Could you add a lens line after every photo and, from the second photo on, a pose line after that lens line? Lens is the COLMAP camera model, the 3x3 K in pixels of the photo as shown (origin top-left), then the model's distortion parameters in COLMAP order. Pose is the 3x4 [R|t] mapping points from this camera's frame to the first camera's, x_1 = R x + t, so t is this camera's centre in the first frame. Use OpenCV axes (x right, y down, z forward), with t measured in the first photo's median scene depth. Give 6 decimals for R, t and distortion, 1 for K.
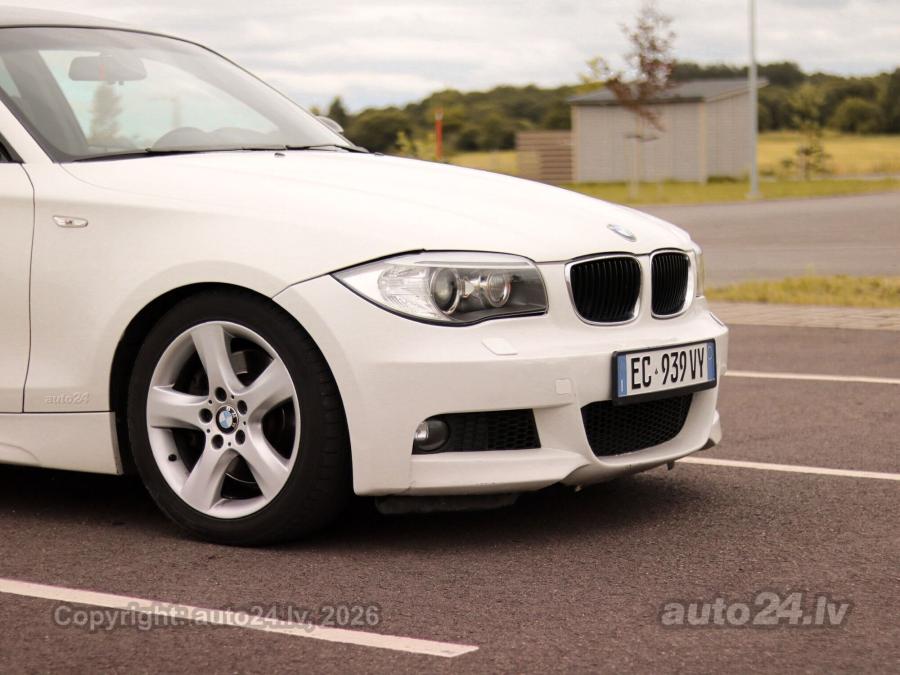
lens RADIAL K [[2427.1, 0, 450.0], [0, 2427.1, 337.5], [0, 0, 1]] dist [-0.105561, 0.327599]
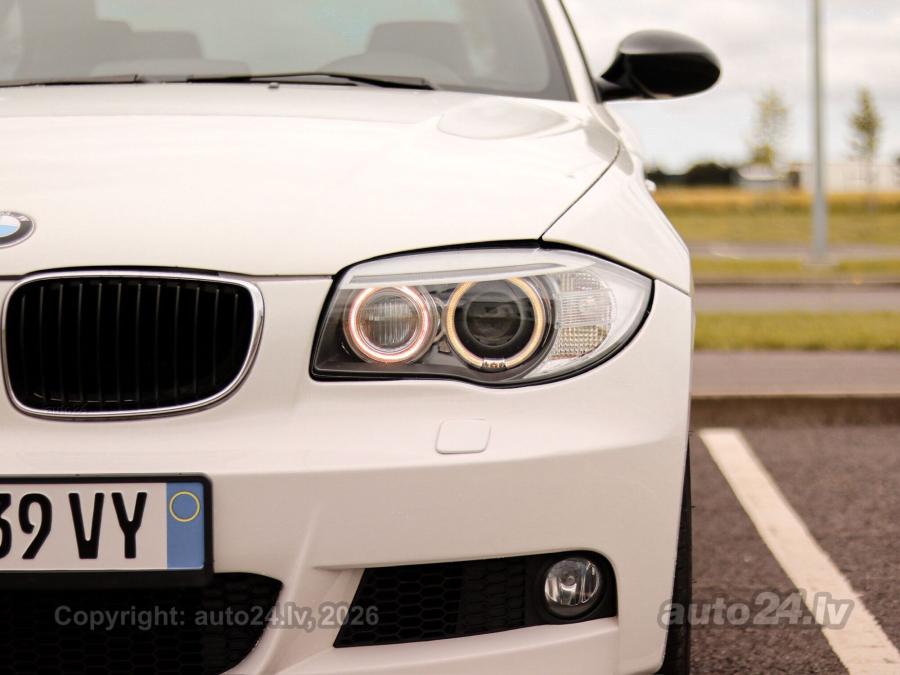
lens RADIAL K [[2427.1, 0, 450.0], [0, 2427.1, 337.5], [0, 0, 1]] dist [-0.105561, 0.327599]
pose [[0.517828, 0.058005, -0.853516, 0.537078], [-0.059195, 0.997737, 0.031892, -0.043931], [0.853434, 0.034010, 0.520089, 0.853378]]
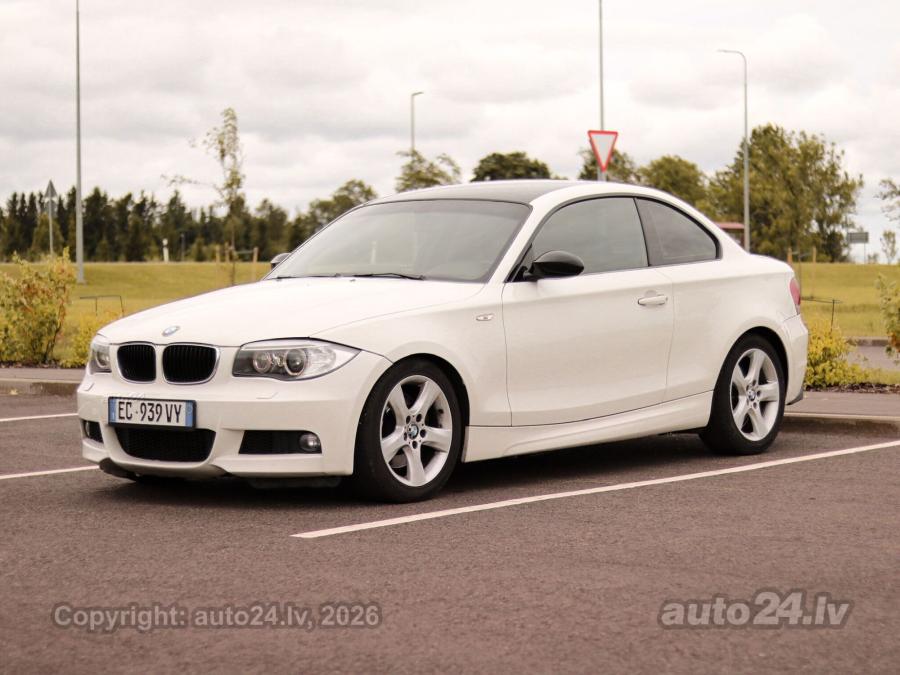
lens RADIAL K [[2427.1, 0, 450.0], [0, 2427.1, 337.5], [0, 0, 1]] dist [-0.105561, 0.327599]
pose [[-0.114483, 0.046260, -0.992348, 1.778345], [-0.064362, 0.996471, 0.053878, -0.146857], [0.991338, 0.070037, -0.111101, 1.421231]]
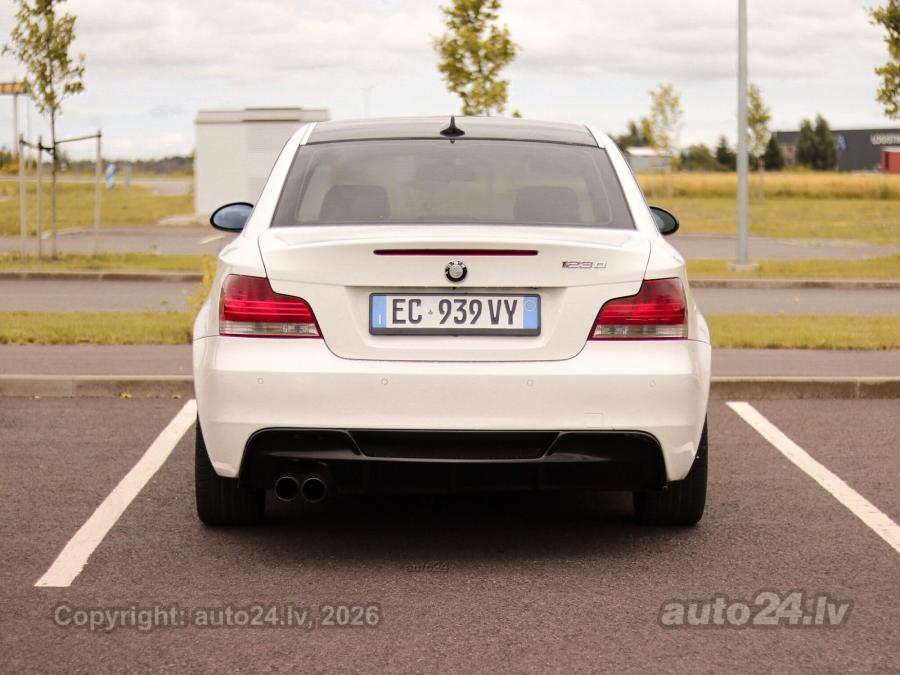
lens RADIAL K [[2427.1, 0, 450.0], [0, 2427.1, 337.5], [0, 0, 1]] dist [-0.105561, 0.327599]
pose [[0.562178, 0.074221, -0.823679, 1.115287], [-0.068712, 0.996713, 0.042915, -0.091341], [0.824157, 0.032471, 0.565430, 0.245481]]
